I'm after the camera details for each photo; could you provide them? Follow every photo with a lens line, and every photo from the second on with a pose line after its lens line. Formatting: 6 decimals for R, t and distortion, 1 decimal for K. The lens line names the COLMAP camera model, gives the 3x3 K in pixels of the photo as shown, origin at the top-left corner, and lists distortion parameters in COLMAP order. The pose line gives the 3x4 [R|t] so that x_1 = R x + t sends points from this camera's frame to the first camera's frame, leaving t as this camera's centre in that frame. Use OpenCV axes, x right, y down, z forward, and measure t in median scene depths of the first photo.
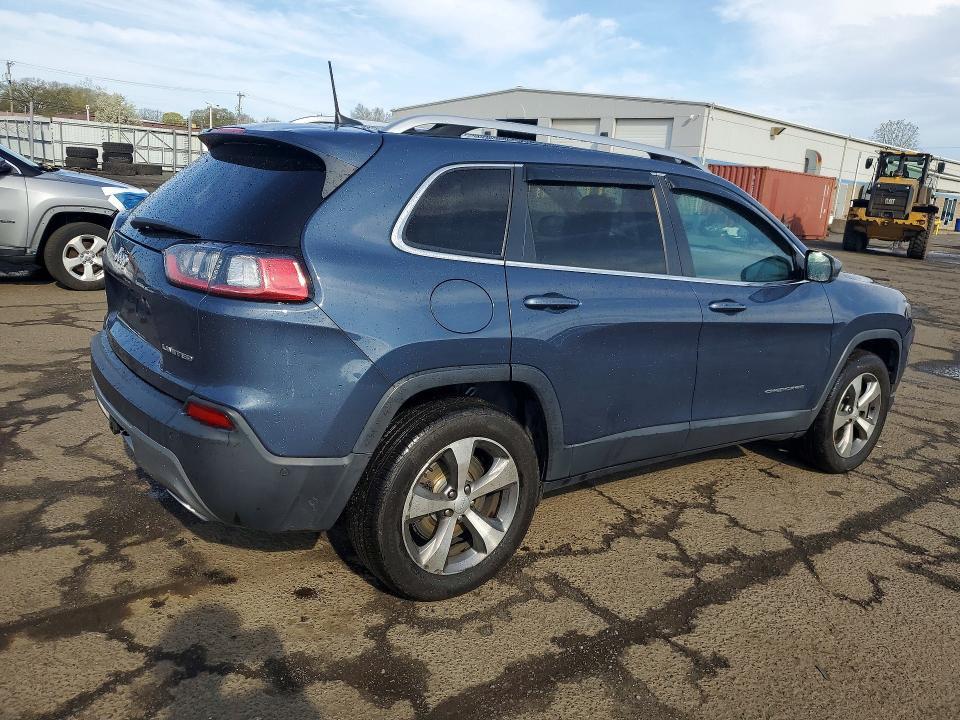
lens RADIAL K [[742.1, 0, 480.0], [0, 742.1, 360.0], [0, 0, 1]] dist [0.025435, 0.003260]
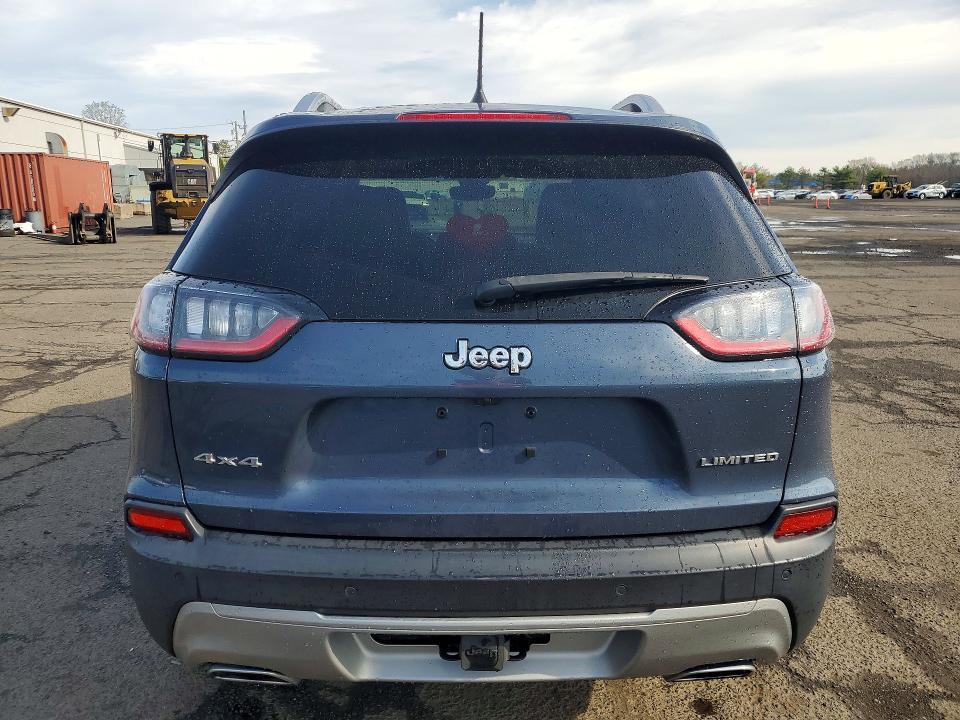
lens RADIAL K [[759.3, 0, 480.0], [0, 759.3, 360.0], [0, 0, 1]] dist [0.010683, 0.006261]
pose [[0.579895, -0.253260, 0.774326, -0.094490], [0.240377, 0.961329, 0.134405, -0.021170], [-0.778422, 0.108190, 0.618348, 0.068407]]
